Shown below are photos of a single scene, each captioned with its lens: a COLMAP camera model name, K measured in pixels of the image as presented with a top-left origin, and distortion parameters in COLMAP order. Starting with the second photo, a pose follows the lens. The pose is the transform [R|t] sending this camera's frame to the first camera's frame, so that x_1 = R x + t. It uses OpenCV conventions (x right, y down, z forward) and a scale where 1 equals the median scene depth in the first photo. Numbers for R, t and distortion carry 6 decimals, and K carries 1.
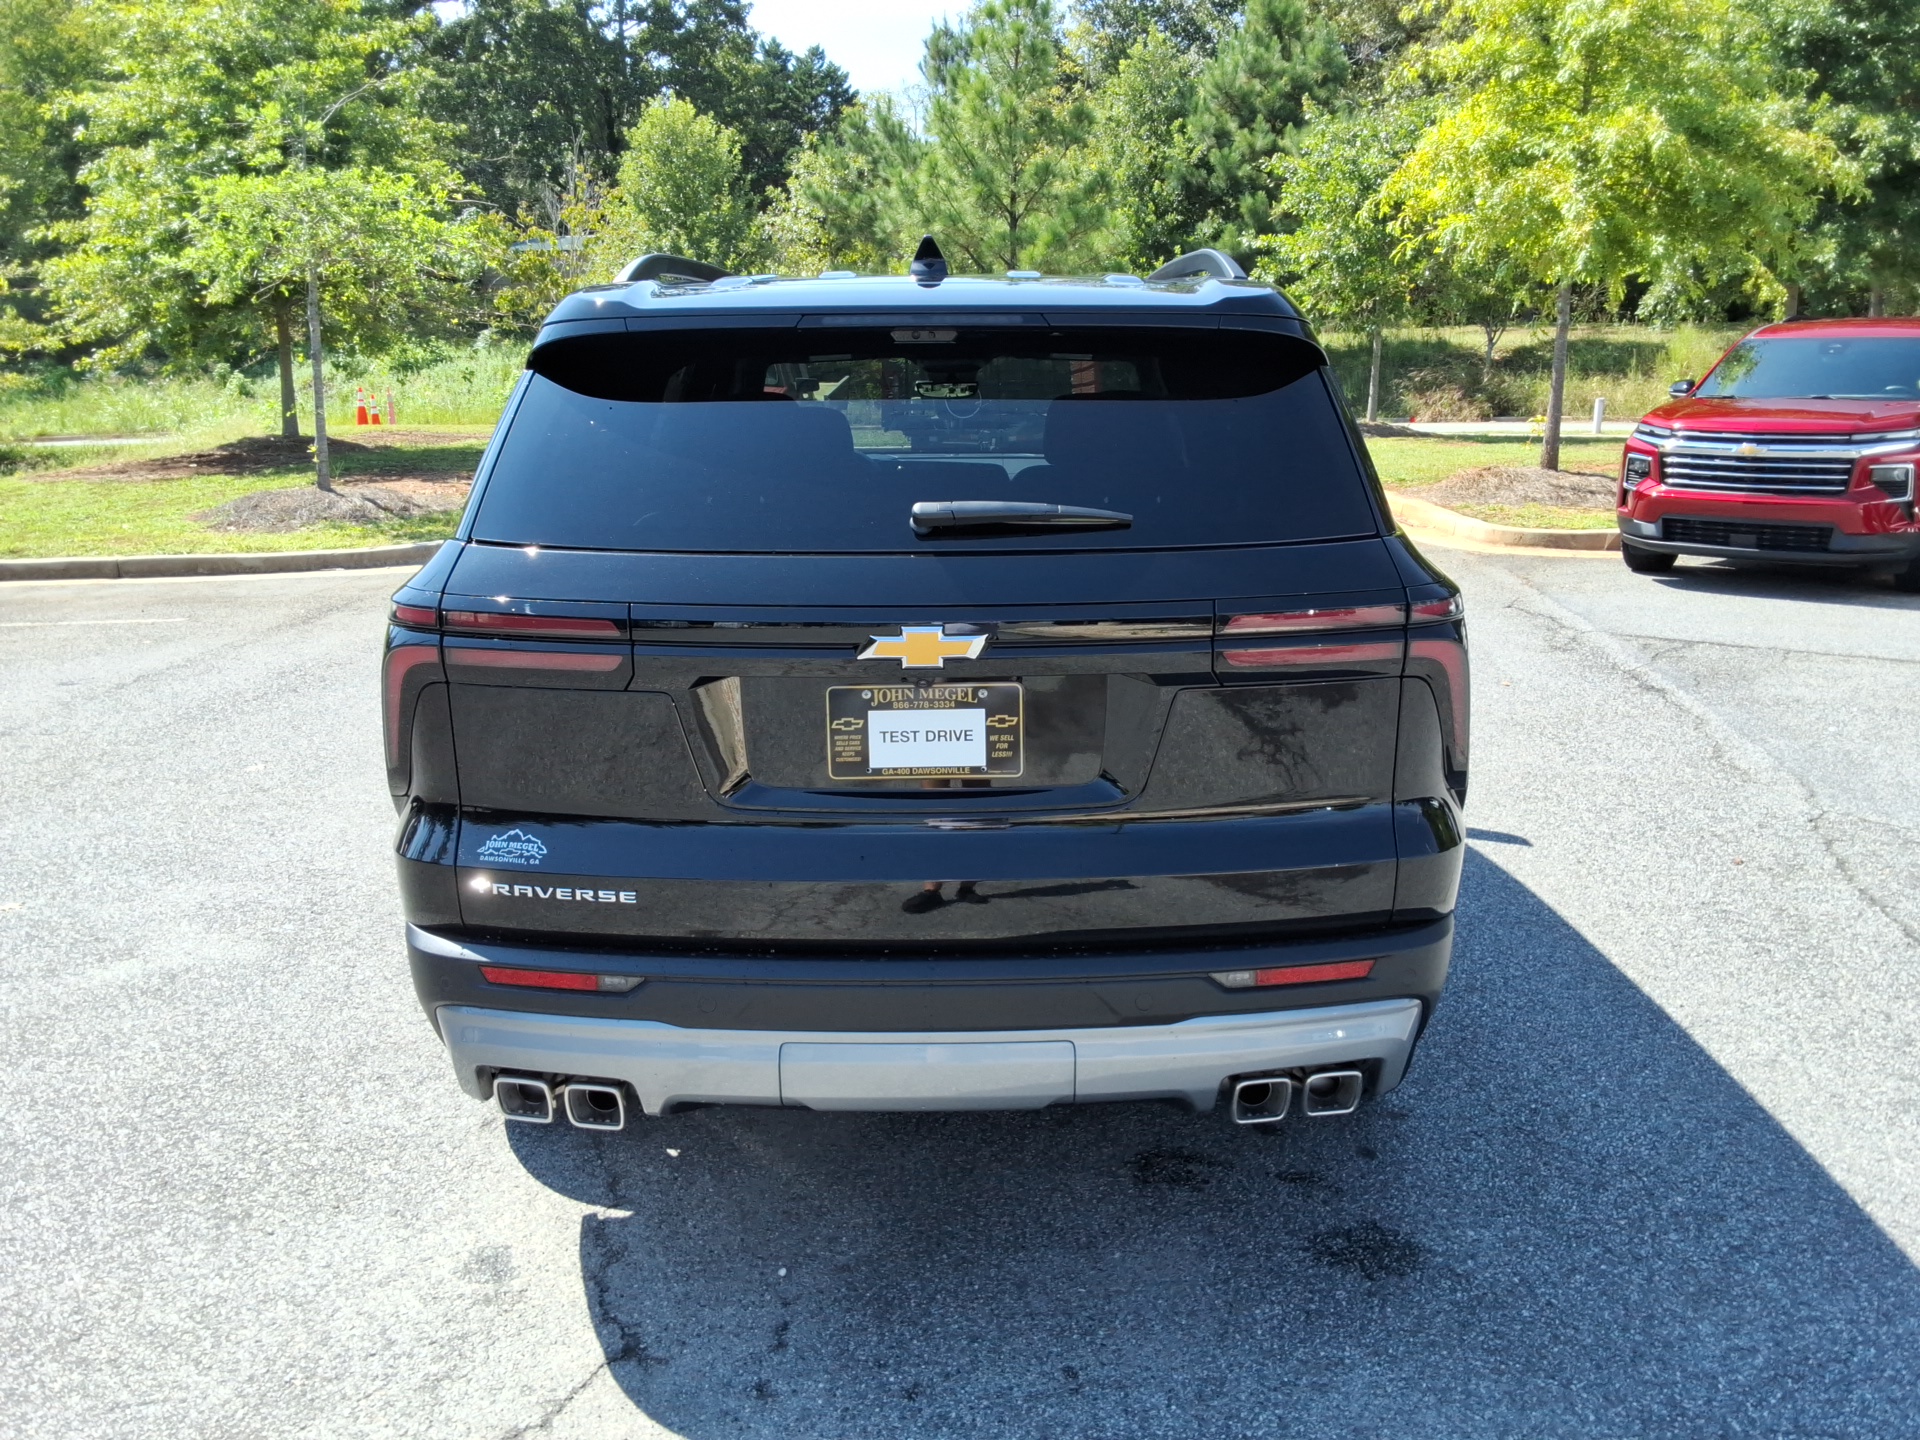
lens RADIAL K [[1552.0, 0, 994.5], [0, 1552.0, 717.5], [0, 0, 1]] dist [0.101139, -0.155245]
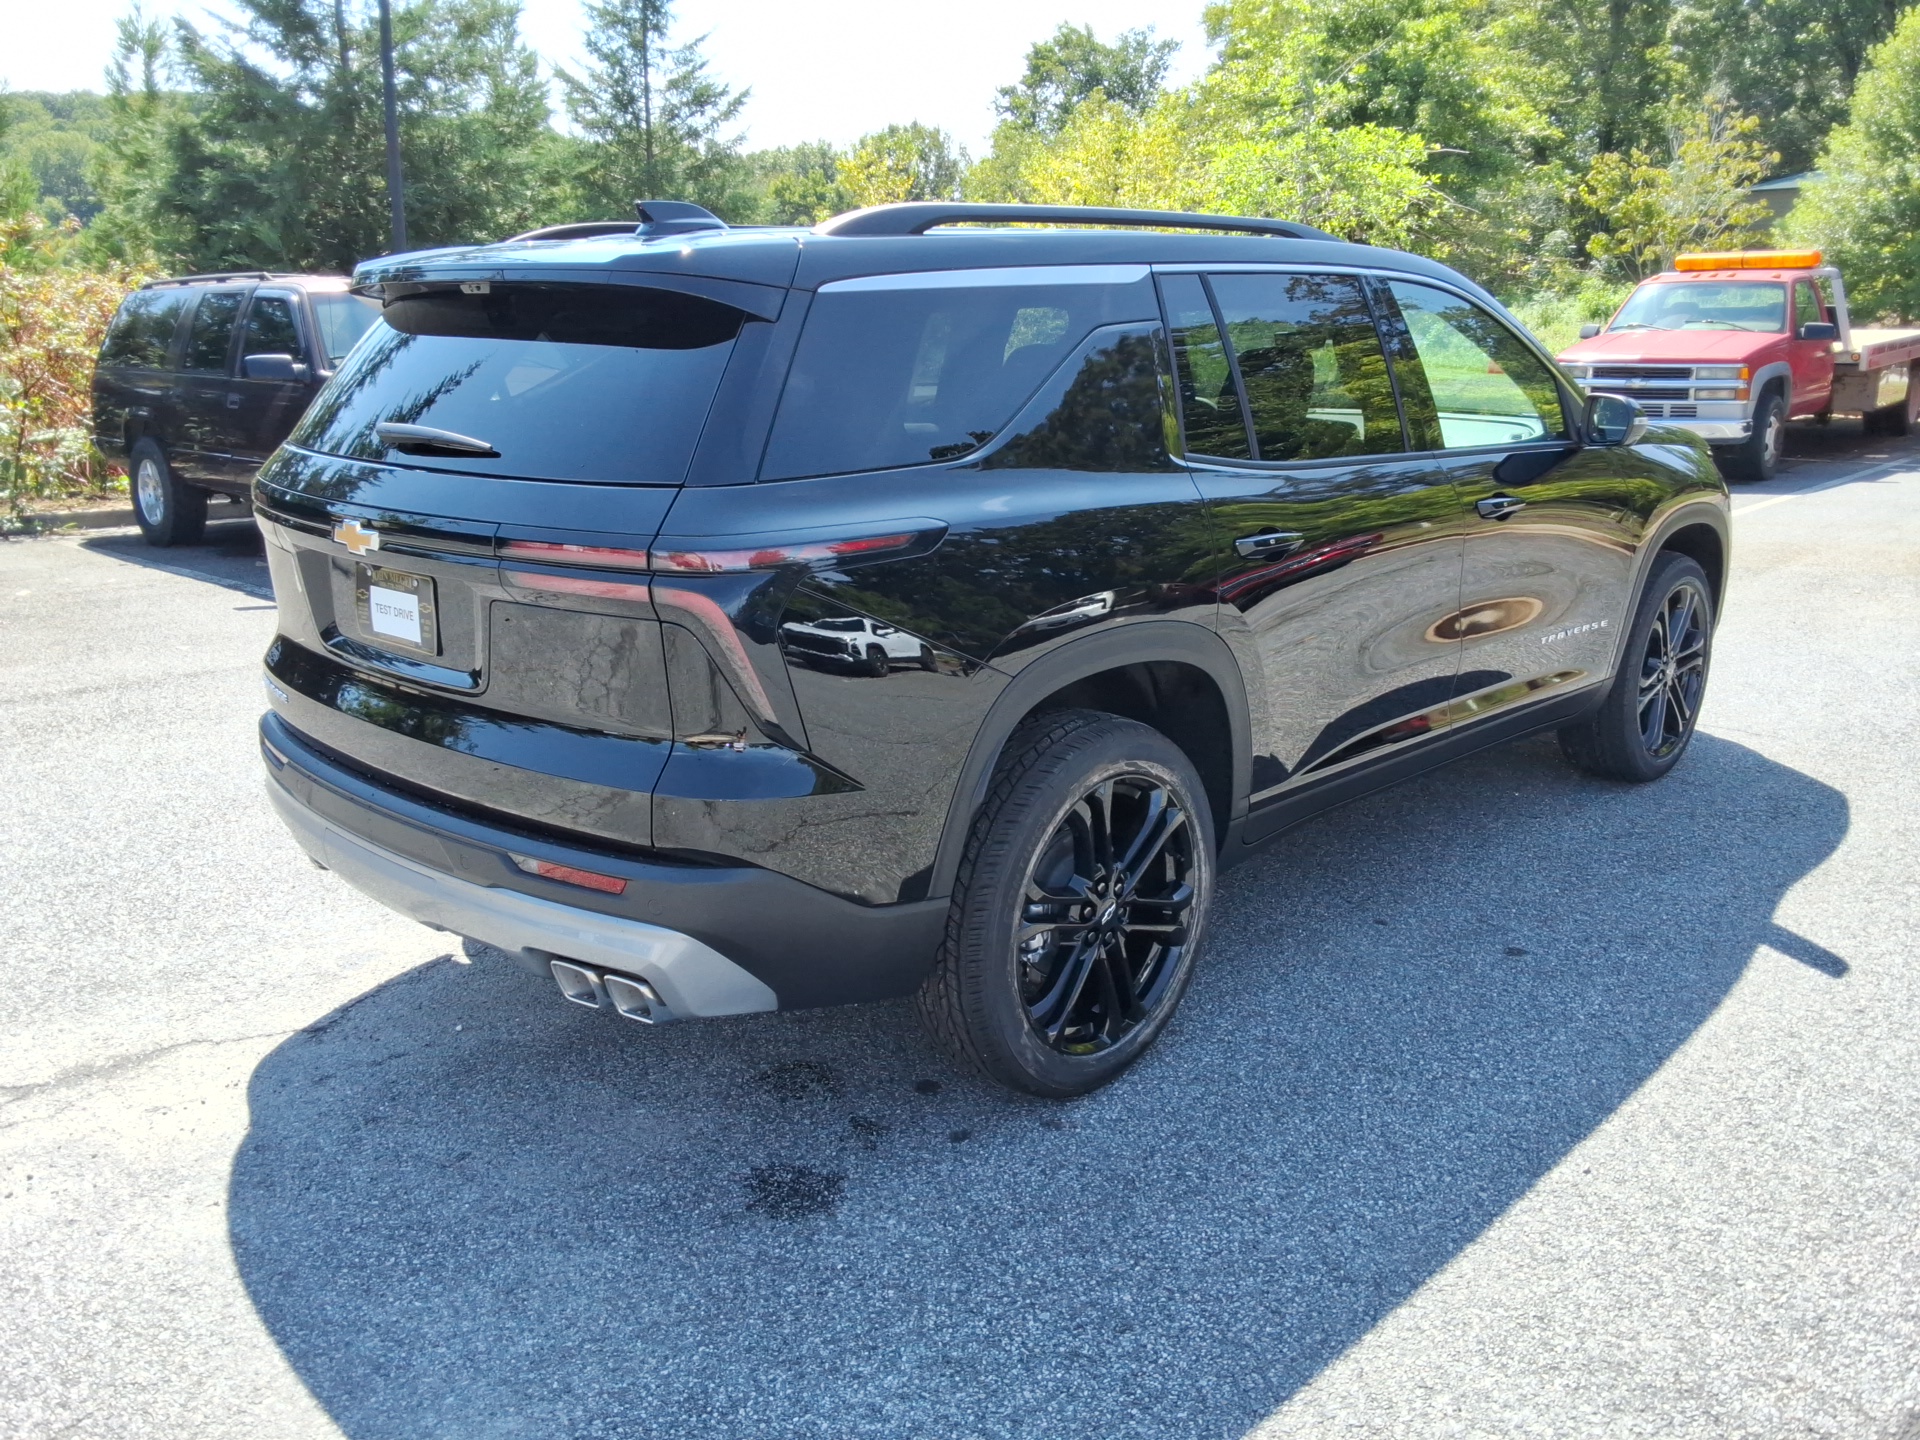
lens RADIAL K [[1552.0, 0, 972.9], [0, 1552.0, 723.0], [0, 0, 1]] dist [0.101139, -0.155245]
pose [[0.719917, 0.179590, -0.670423, 0.200668], [-0.156402, 0.983076, 0.095394, -0.016187], [0.676209, 0.036180, 0.735821, 0.067558]]
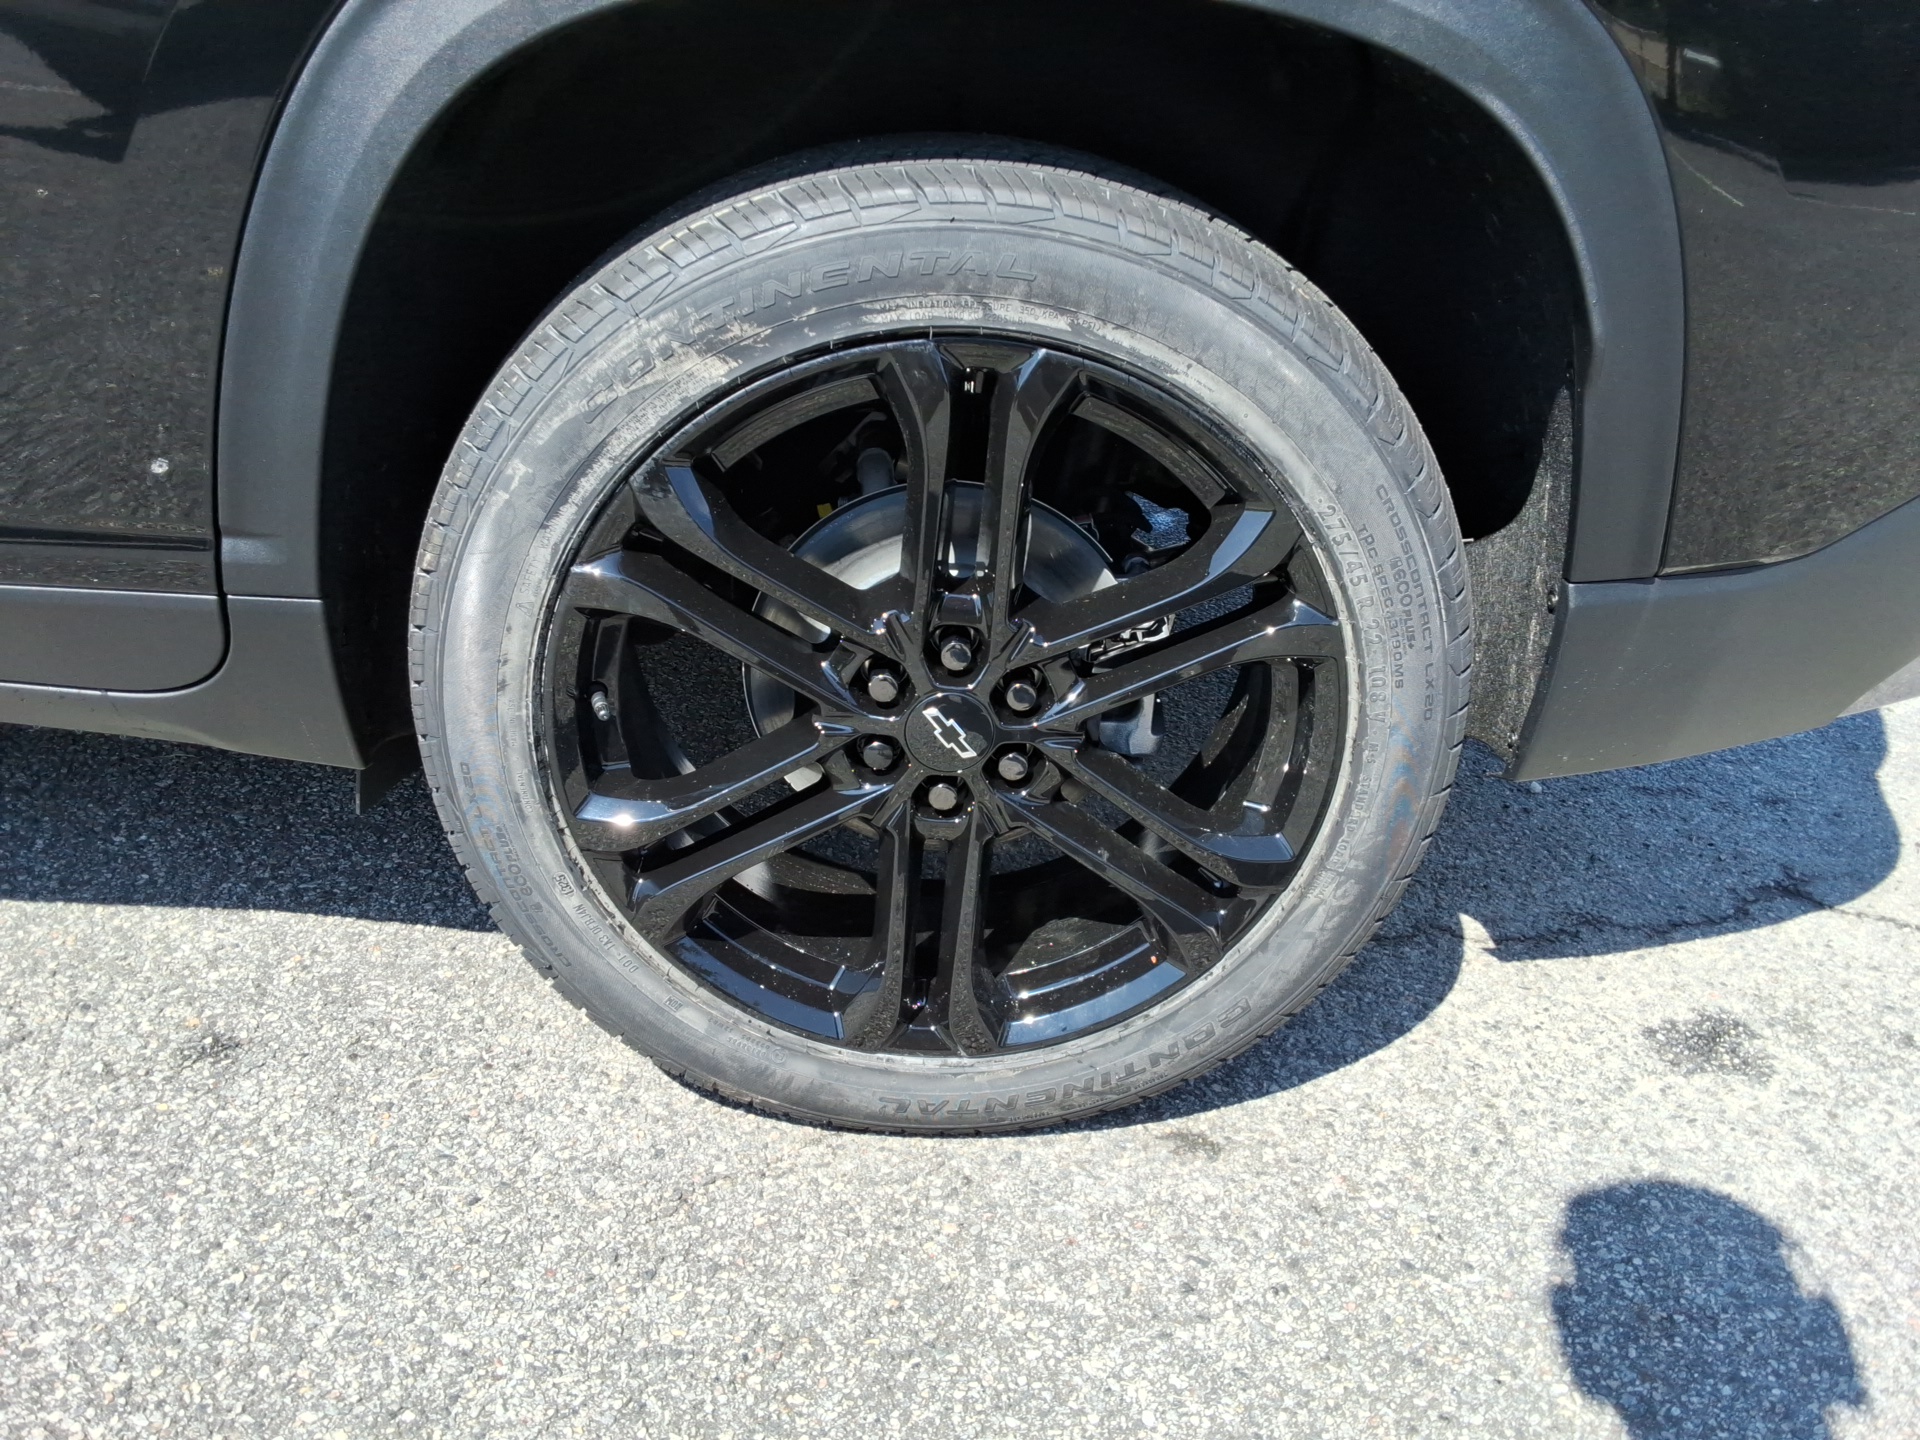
lens RADIAL K [[1552.0, 0, 963.9], [0, 1552.0, 725.5], [0, 0, 1]] dist [0.101139, -0.155245]
pose [[-0.033457, -0.452055, 0.891363, -0.155239], [0.146657, 0.879987, 0.451790, -0.007830], [-0.988621, 0.145841, 0.036855, 0.251325]]
